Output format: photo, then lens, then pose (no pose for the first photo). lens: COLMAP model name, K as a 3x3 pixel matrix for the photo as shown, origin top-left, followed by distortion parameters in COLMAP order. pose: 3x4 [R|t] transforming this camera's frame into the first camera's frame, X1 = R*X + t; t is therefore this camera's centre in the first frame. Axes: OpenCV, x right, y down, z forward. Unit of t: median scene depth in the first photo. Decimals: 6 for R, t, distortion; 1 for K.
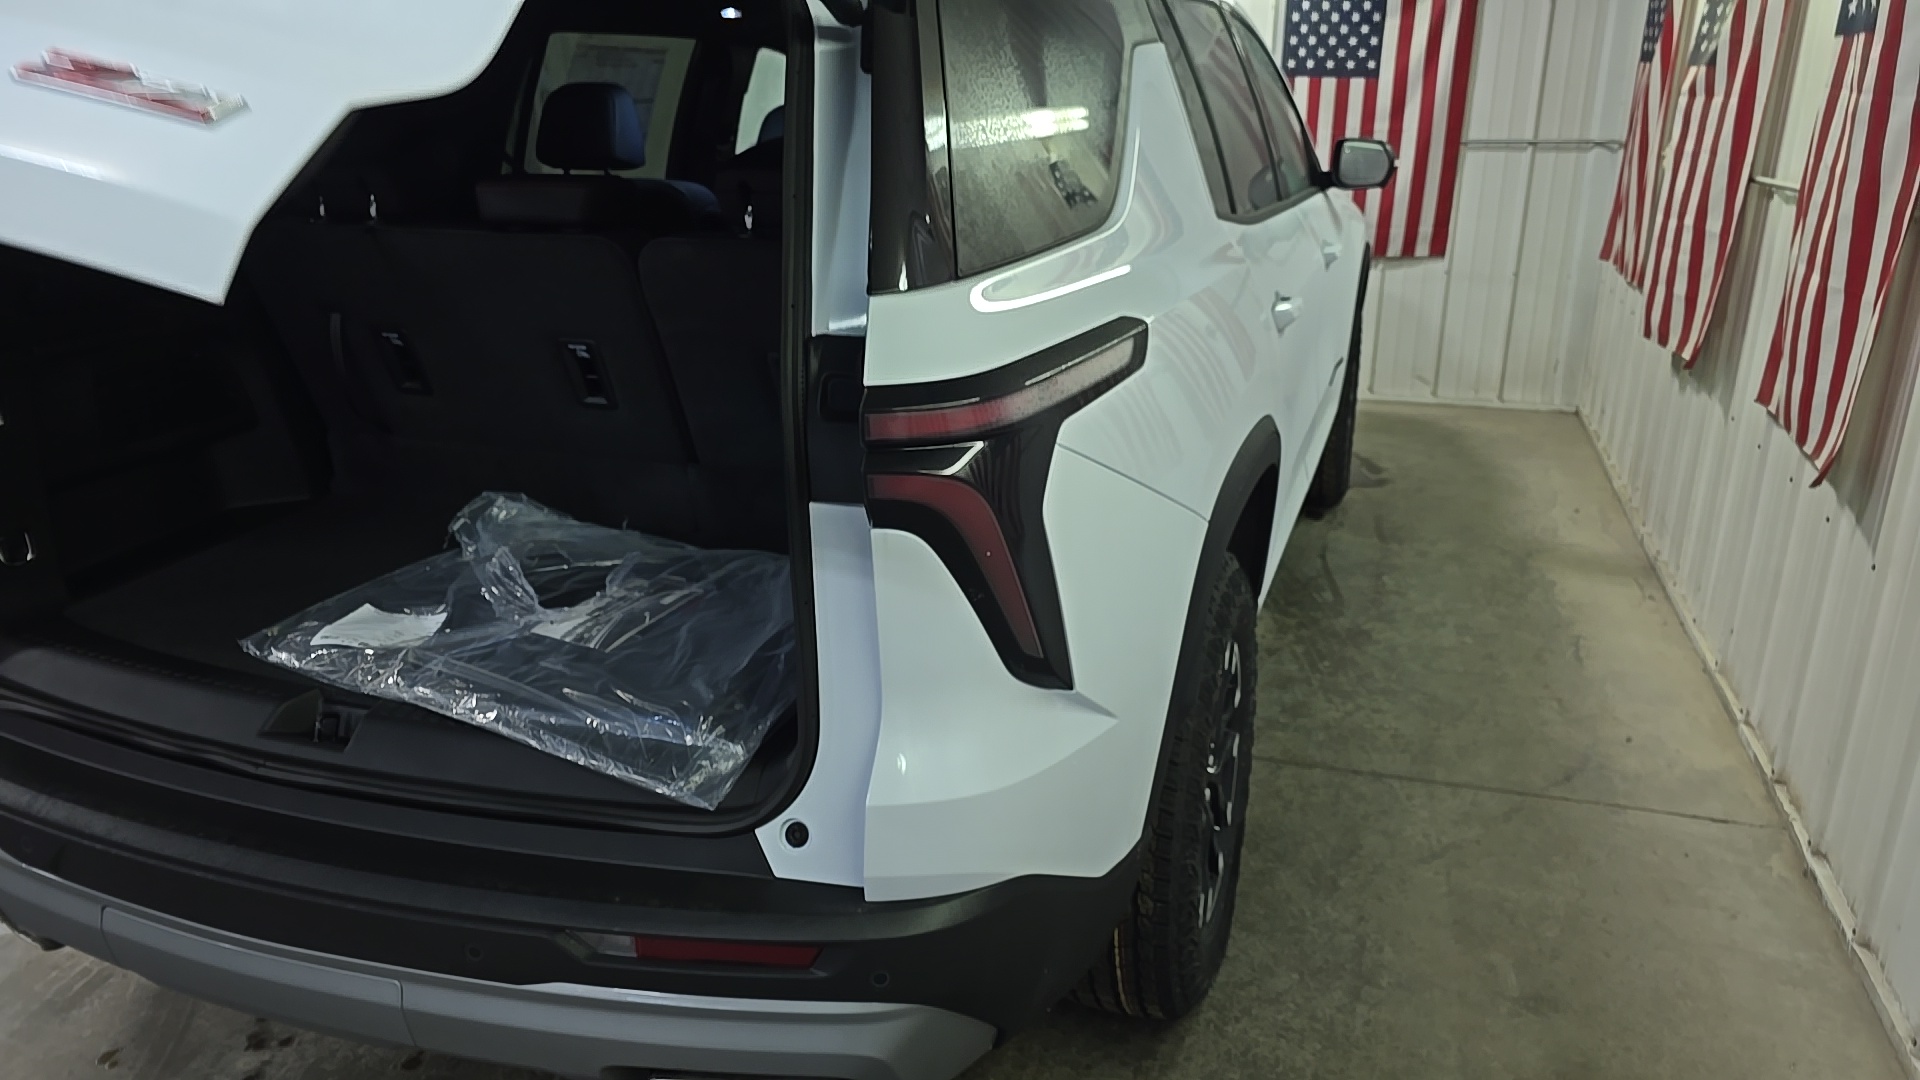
lens RADIAL K [[1253.7, 0, 971.8], [0, 1253.7, 540.3], [0, 0, 1]] dist [0.058787, -0.049815]
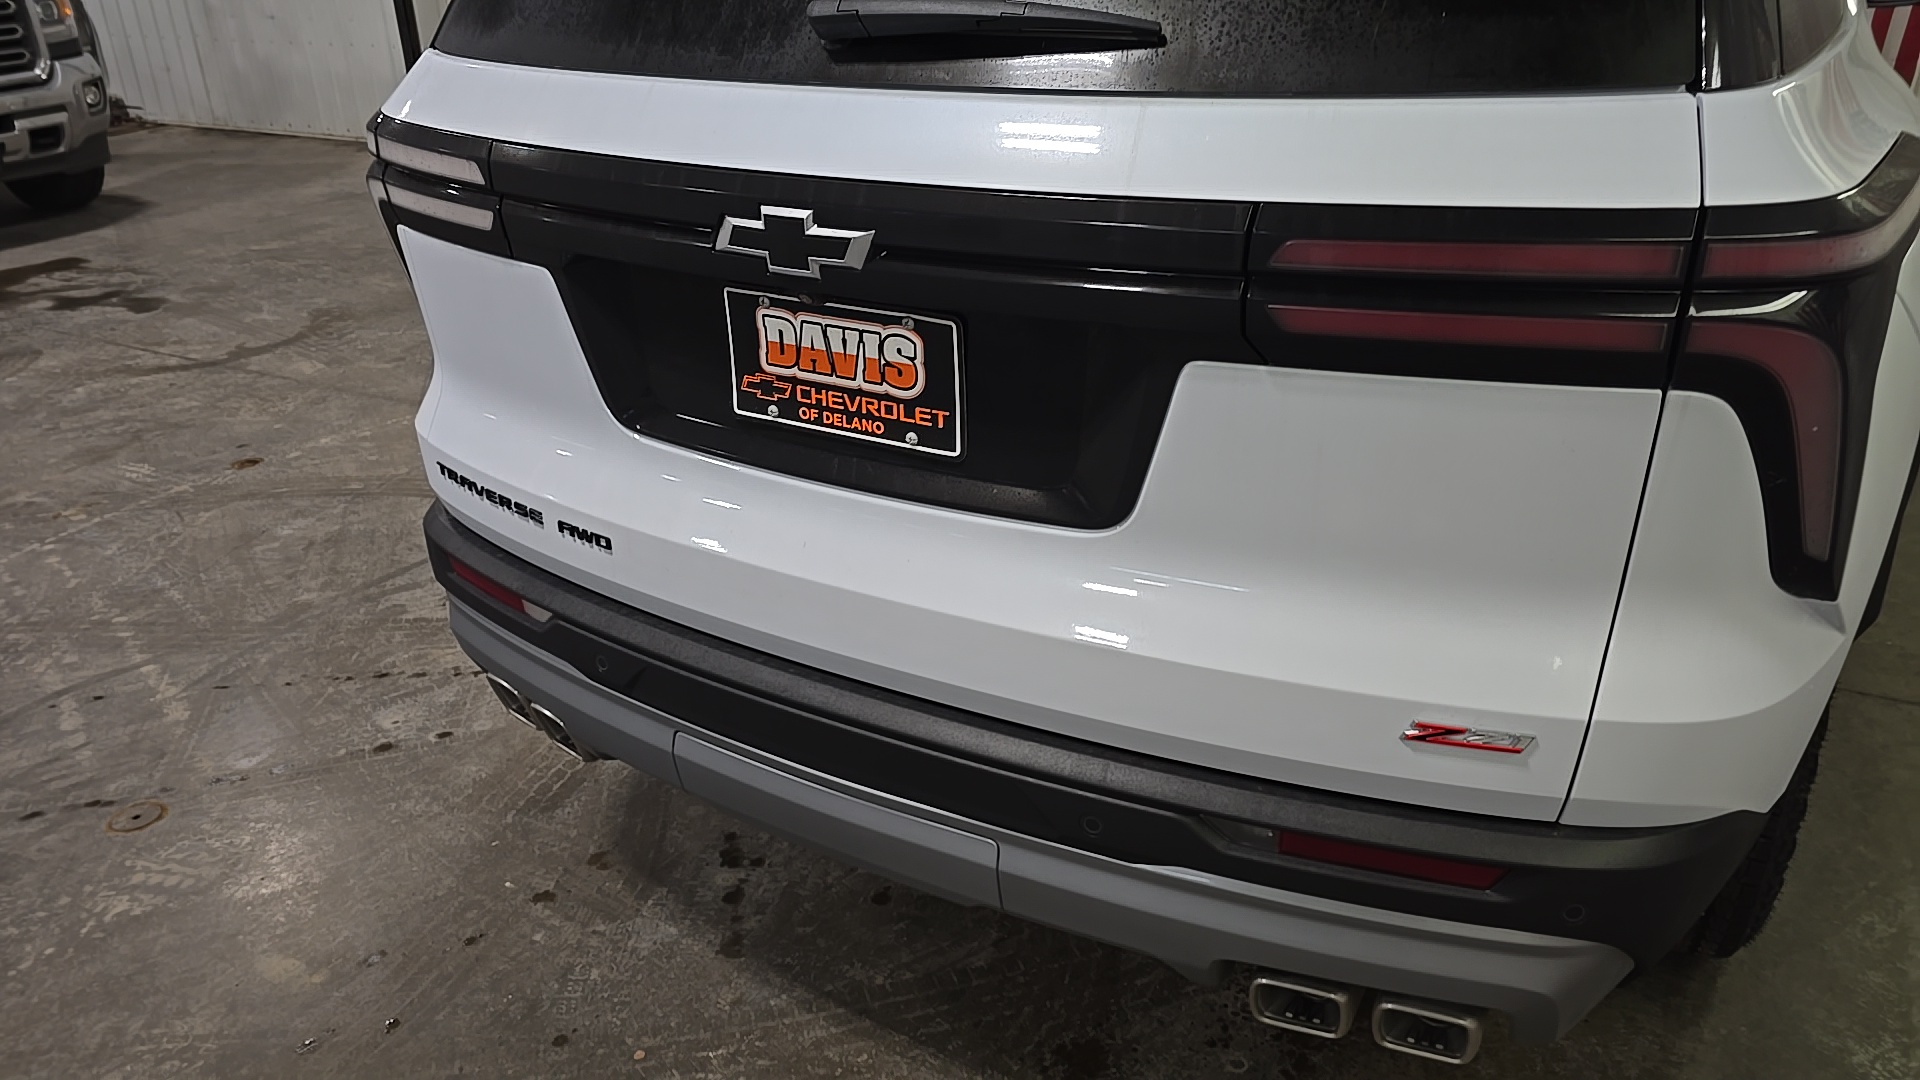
lens RADIAL K [[1253.7, 0, 971.8], [0, 1253.7, 540.3], [0, 0, 1]] dist [0.058787, -0.049815]
pose [[0.984940, 0.071071, -0.157616, -0.230844], [-0.052148, 0.991269, 0.121102, 0.006066], [0.164847, -0.111059, 0.980047, 0.066917]]
